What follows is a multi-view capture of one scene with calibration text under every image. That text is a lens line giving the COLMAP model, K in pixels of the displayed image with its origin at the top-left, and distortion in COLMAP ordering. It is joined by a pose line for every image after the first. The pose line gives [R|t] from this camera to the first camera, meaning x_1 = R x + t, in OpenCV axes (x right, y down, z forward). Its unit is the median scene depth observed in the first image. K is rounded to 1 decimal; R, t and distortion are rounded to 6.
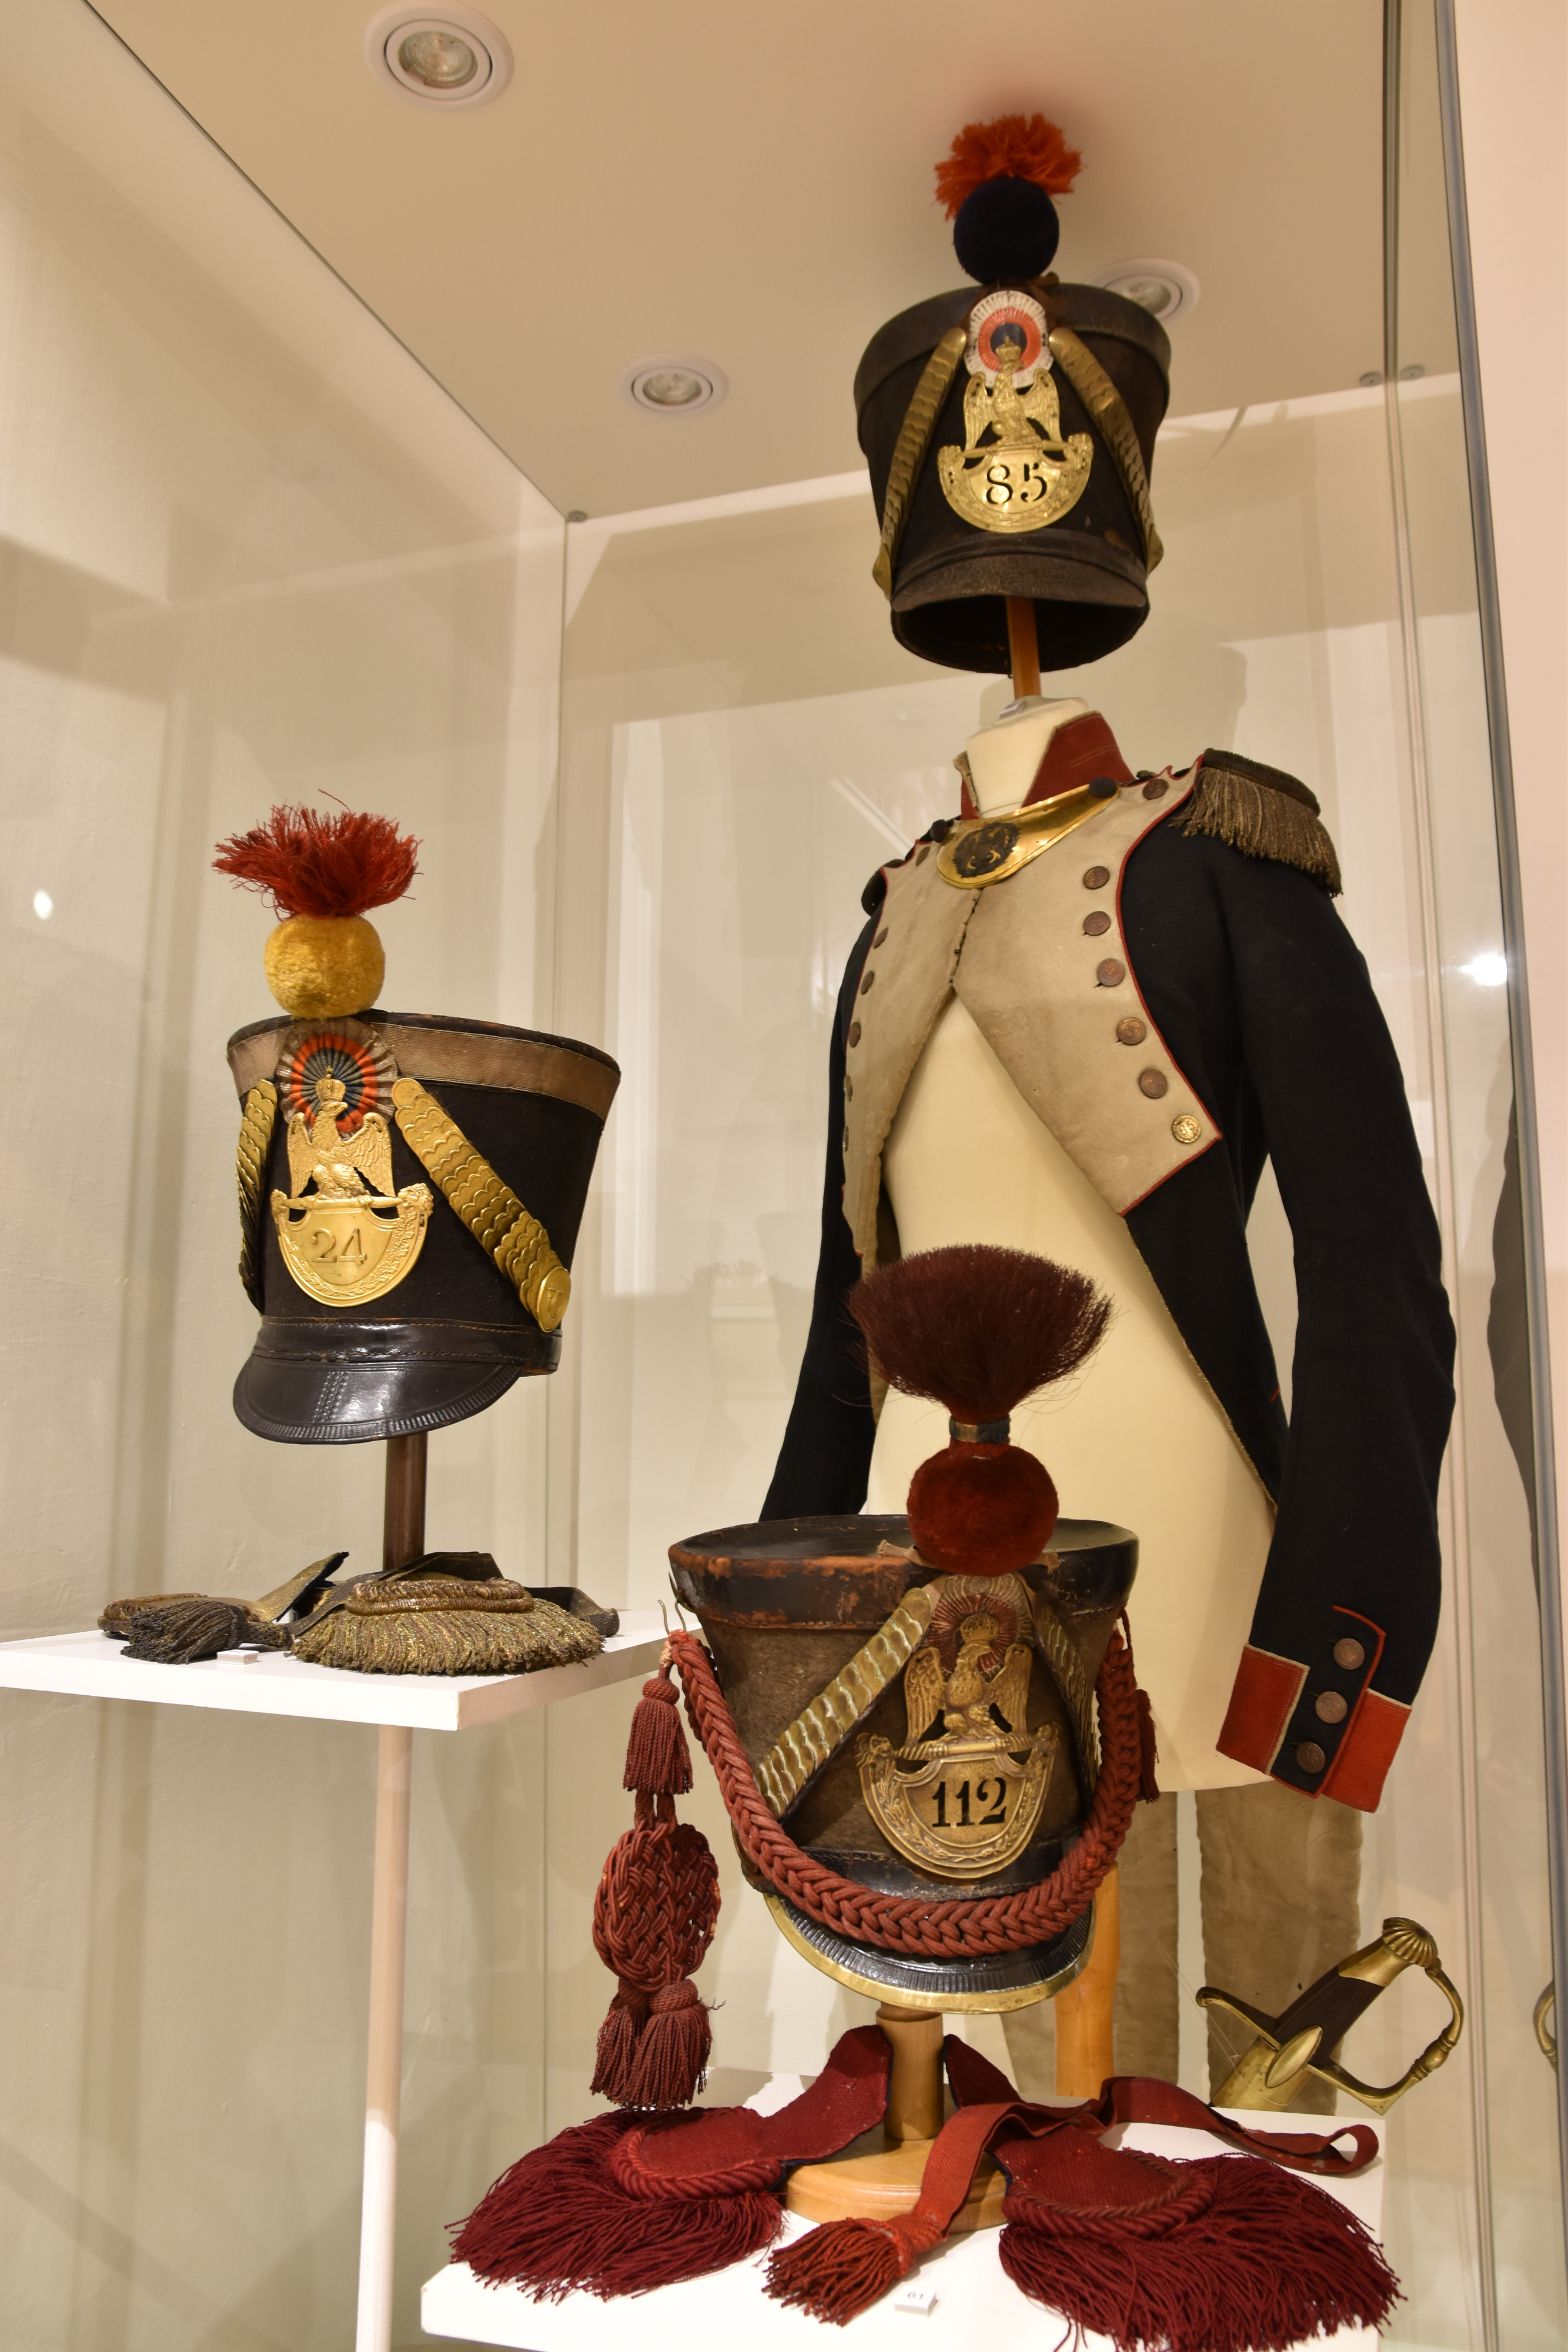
lens RADIAL K [[1788.8, 0, 789.1], [0, 1788.8, 1174.7], [0, 0, 1]] dist [-0.138090, 0.123742]
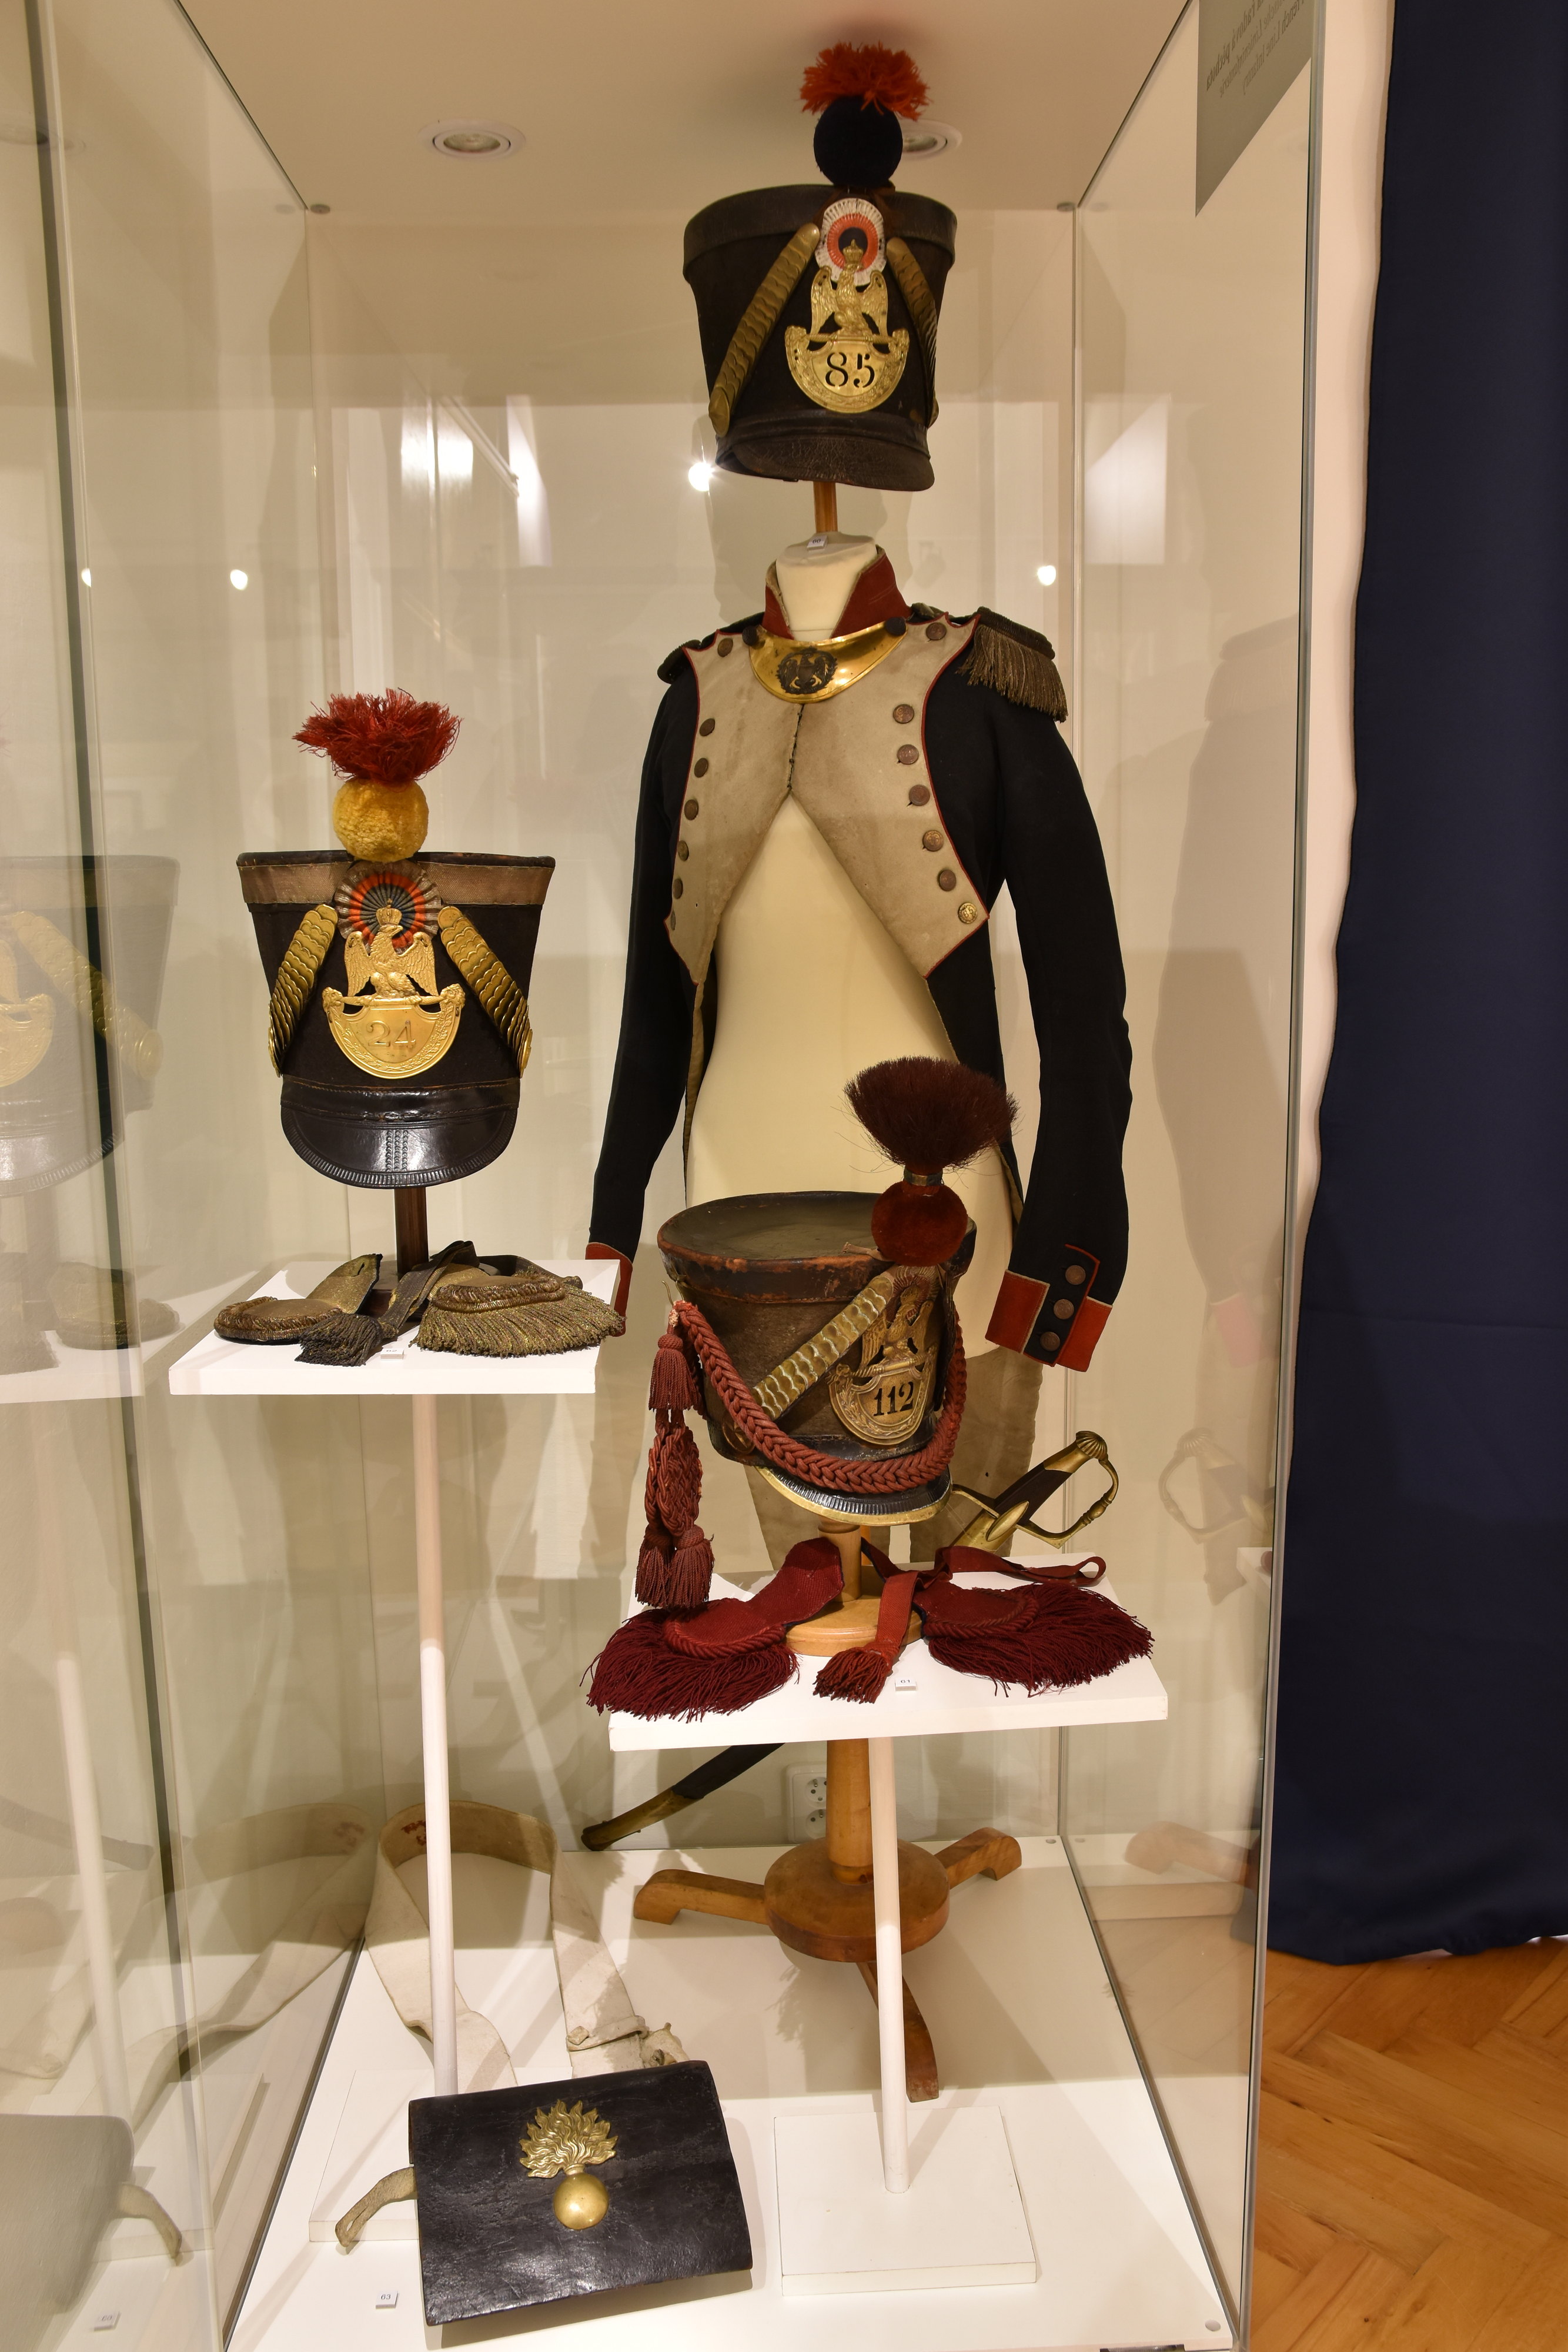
lens RADIAL K [[1931.7, 0, 784.0], [0, 1931.7, 1176.0], [0, 0, 1]] dist [-0.099545, 0.107898]
pose [[0.935778, -0.066448, 0.346272, -0.483982], [-0.037387, 0.957845, 0.284842, -0.273167], [-0.350602, -0.279495, 0.893846, -0.386665]]
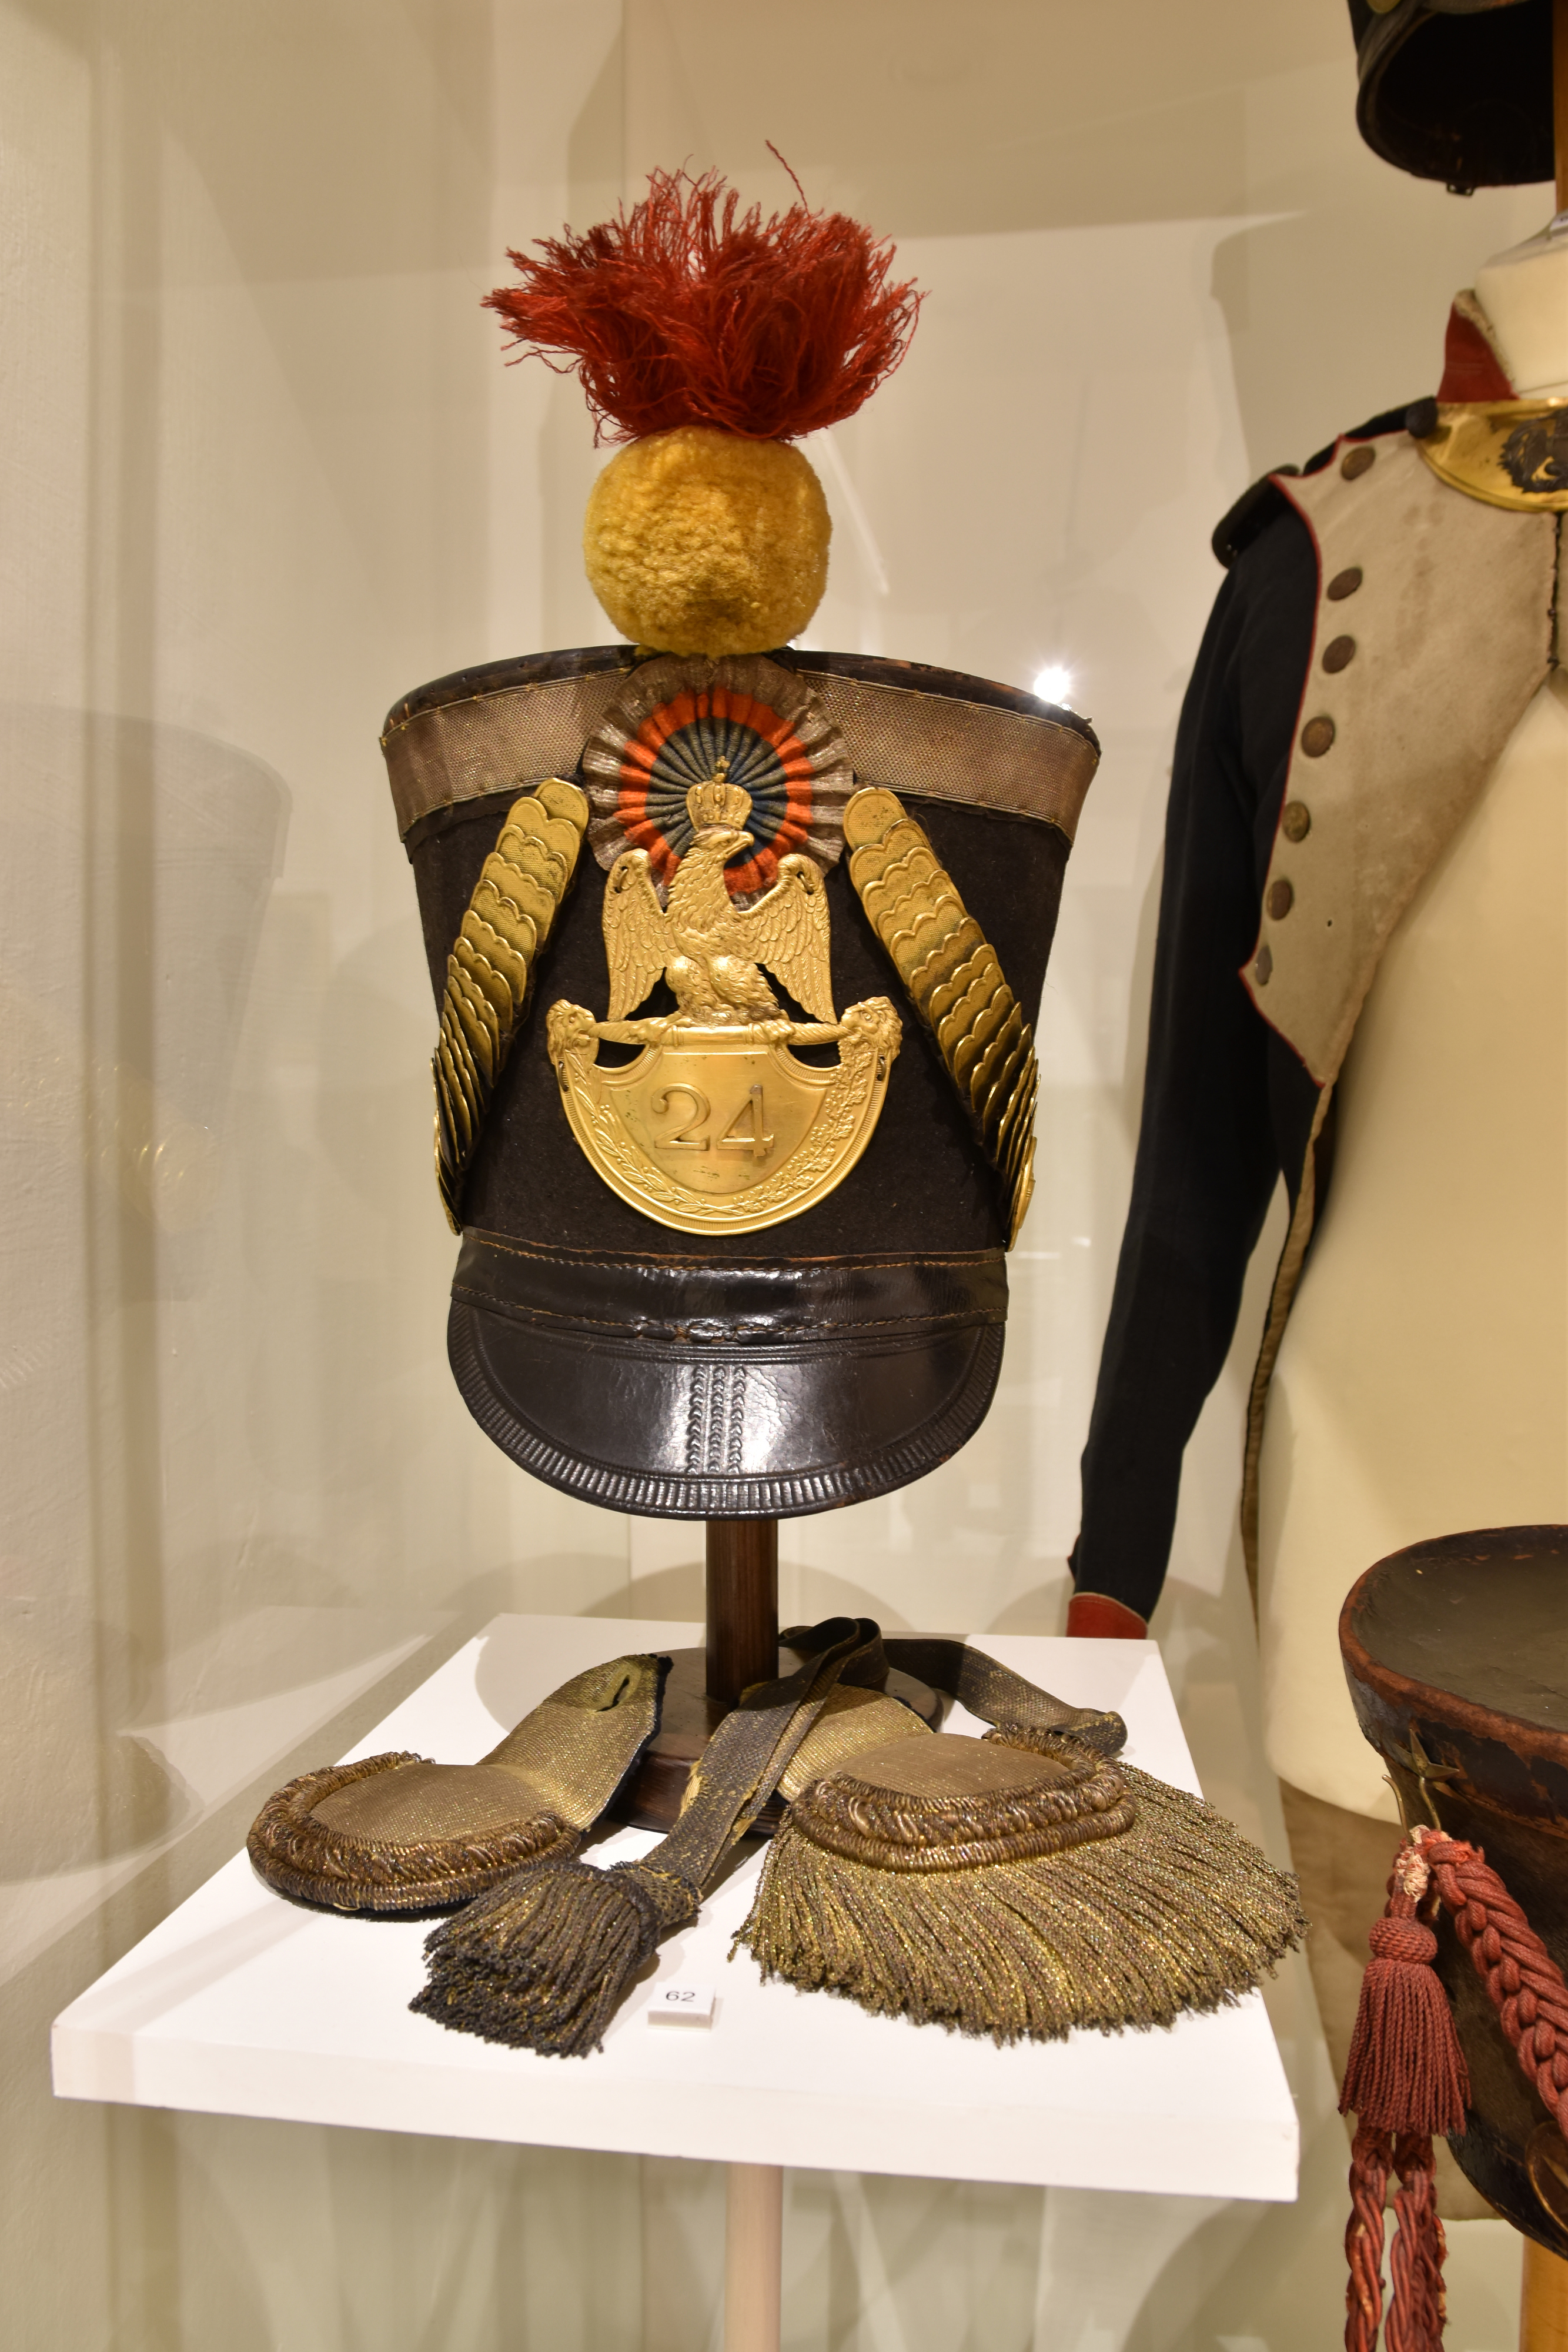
lens RADIAL K [[1788.8, 0, 789.1], [0, 1788.8, 1174.7], [0, 0, 1]] dist [-0.138090, 0.123742]
pose [[0.979826, -0.008342, 0.199679, -0.338821], [-0.025364, 0.985859, 0.165646, -0.029194], [-0.198237, -0.167369, 0.965759, 0.505717]]
